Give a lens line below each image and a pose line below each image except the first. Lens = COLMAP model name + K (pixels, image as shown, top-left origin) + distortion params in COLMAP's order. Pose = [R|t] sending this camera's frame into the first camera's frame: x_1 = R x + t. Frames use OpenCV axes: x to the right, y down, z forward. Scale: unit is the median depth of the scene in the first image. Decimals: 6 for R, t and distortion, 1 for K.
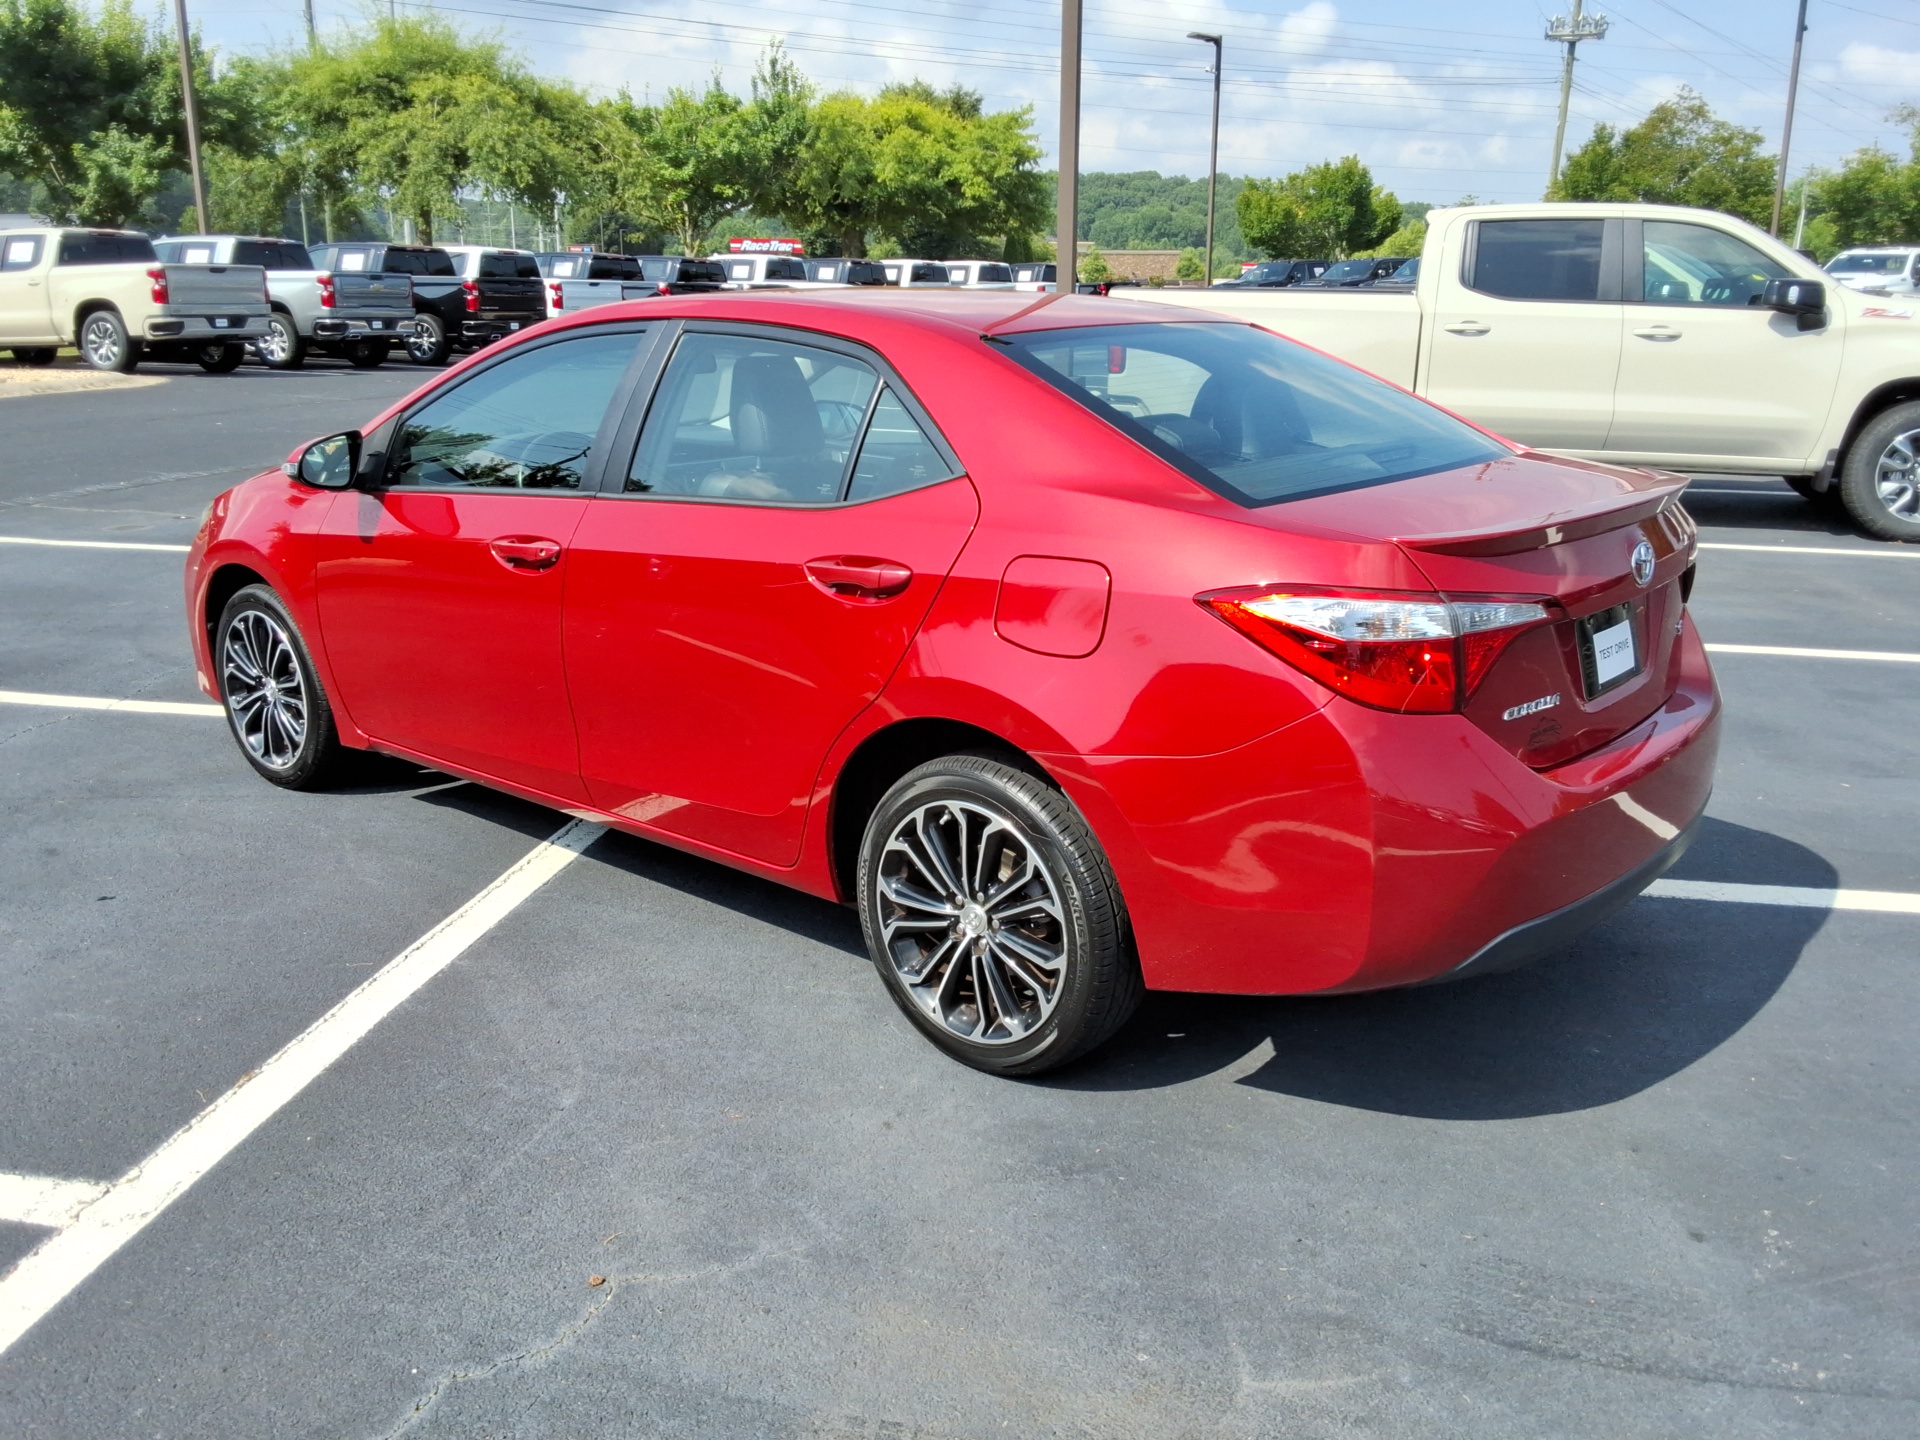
lens RADIAL K [[1548.0, 0, 985.7], [0, 1548.0, 720.1], [0, 0, 1]] dist [0.102314, -0.158547]
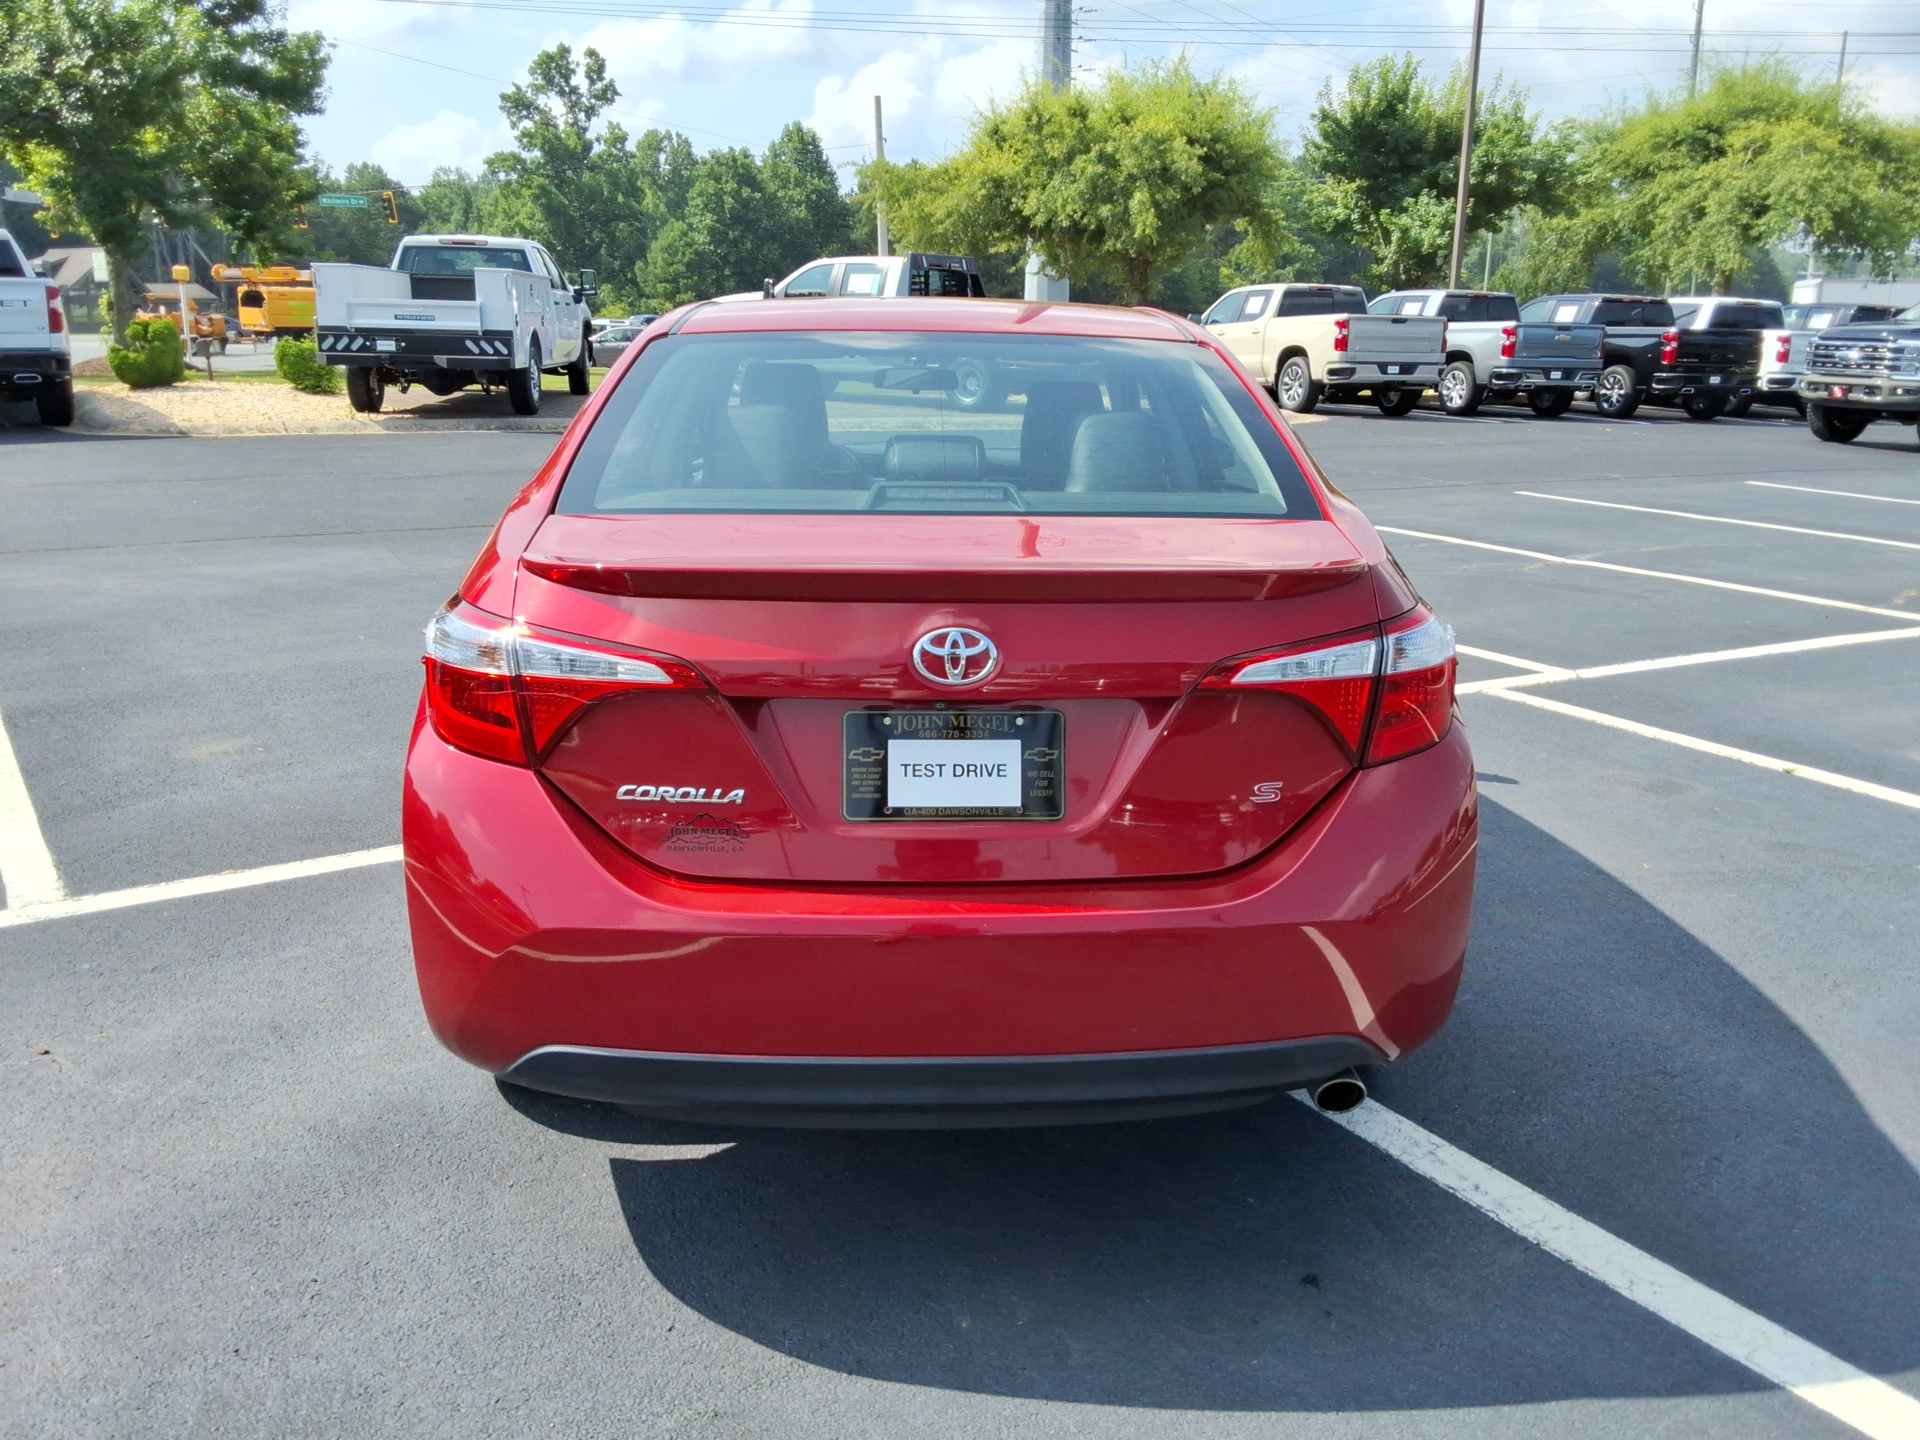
lens RADIAL K [[1548.0, 0, 976.6], [0, 1548.0, 712.2], [0, 0, 1]] dist [0.102314, -0.158547]
pose [[0.679984, 0.182439, -0.710167, 0.130329], [-0.209839, 0.976460, 0.049928, -0.015838], [0.702559, 0.115070, 0.702260, 0.070013]]
